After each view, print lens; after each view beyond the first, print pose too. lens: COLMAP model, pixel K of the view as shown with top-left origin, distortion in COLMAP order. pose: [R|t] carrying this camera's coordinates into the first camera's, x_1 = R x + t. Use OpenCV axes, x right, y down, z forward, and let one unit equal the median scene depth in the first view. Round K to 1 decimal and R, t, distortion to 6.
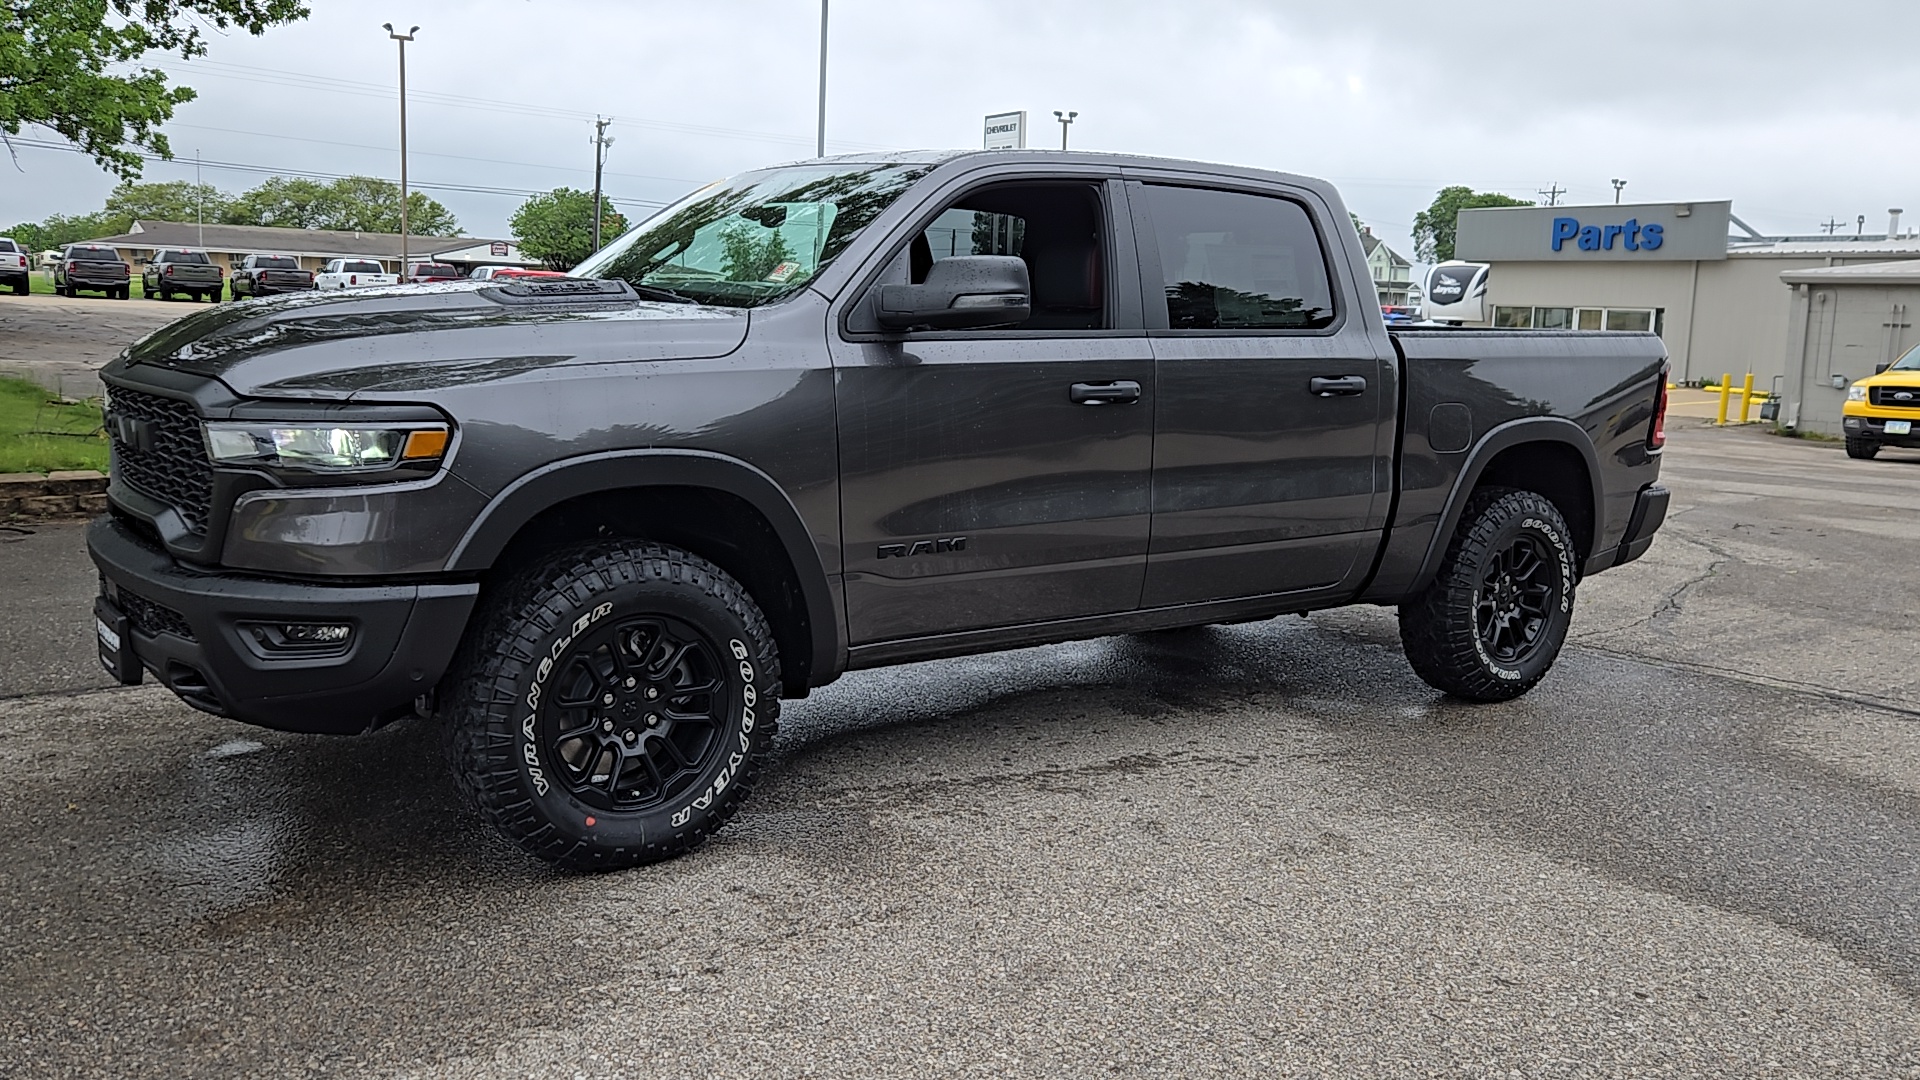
lens RADIAL K [[1598.6, 0, 950.7], [0, 1598.6, 542.2], [0, 0, 1]] dist [0.006190, 0.009190]
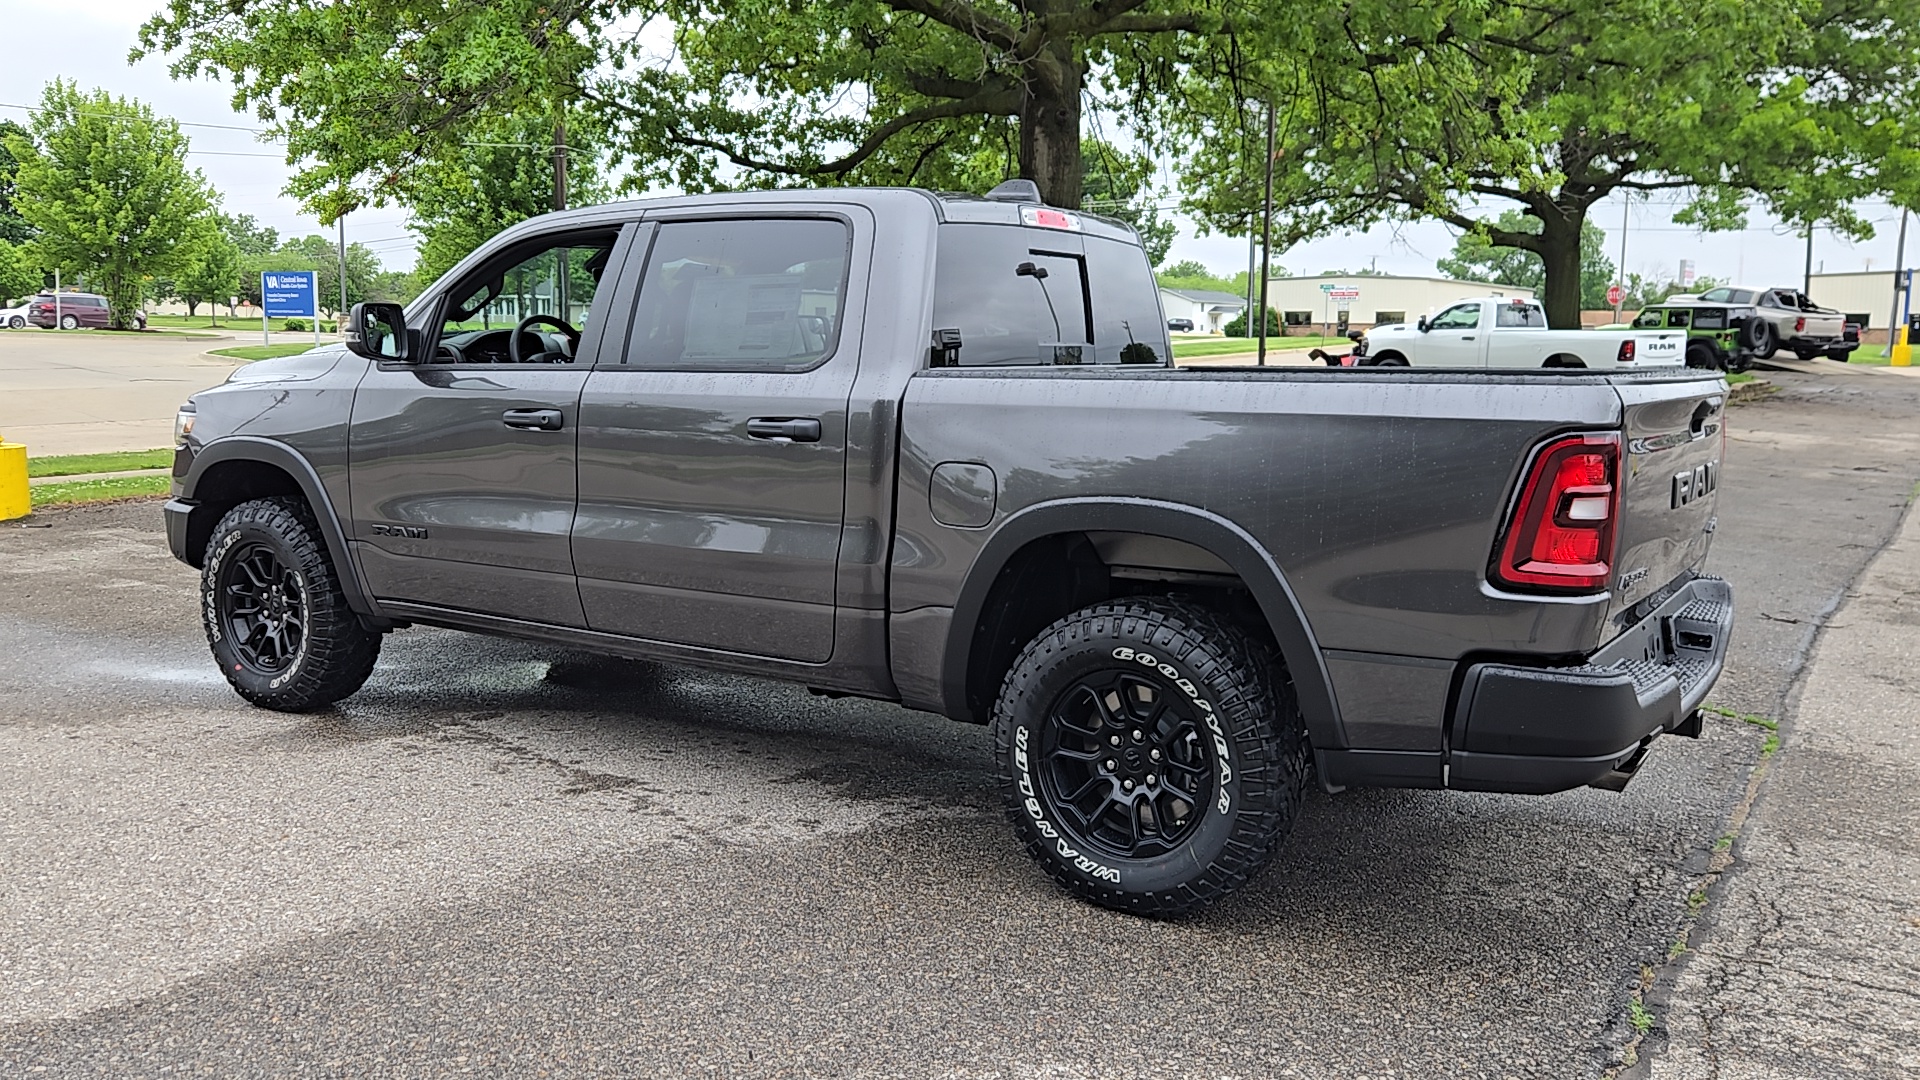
lens RADIAL K [[1598.6, 0, 948.6], [0, 1598.6, 538.9], [0, 0, 1]] dist [0.006190, 0.009190]
pose [[0.345721, 0.092448, -0.933772, 1.192011], [-0.139669, 0.989119, 0.046217, -0.099765], [0.927885, 0.114441, 0.354871, 0.853494]]
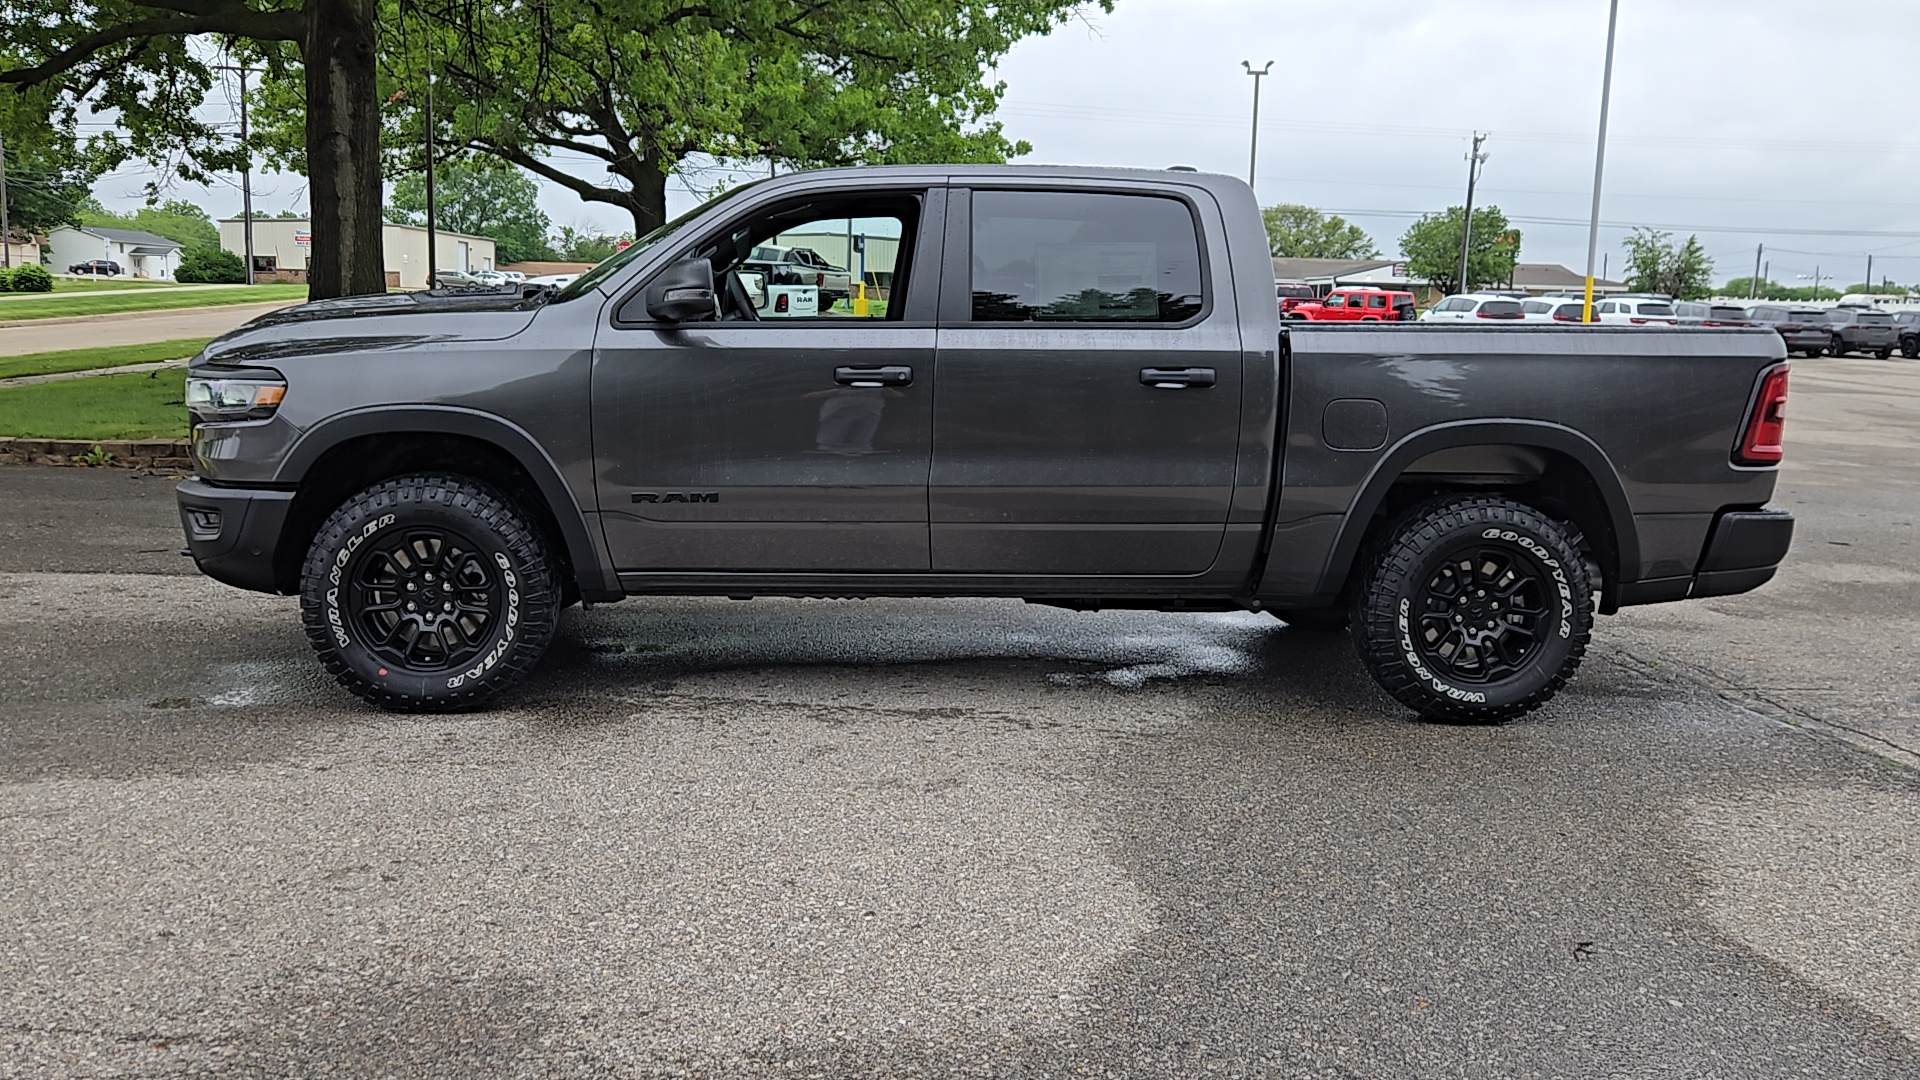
lens RADIAL K [[1598.6, 0, 950.2], [0, 1598.6, 542.8], [0, 0, 1]] dist [0.006190, 0.009190]
pose [[0.842473, 0.067524, -0.534491, 0.734271], [-0.074373, 0.997192, 0.008750, 0.010856], [0.533581, 0.032380, 0.845129, 0.066609]]
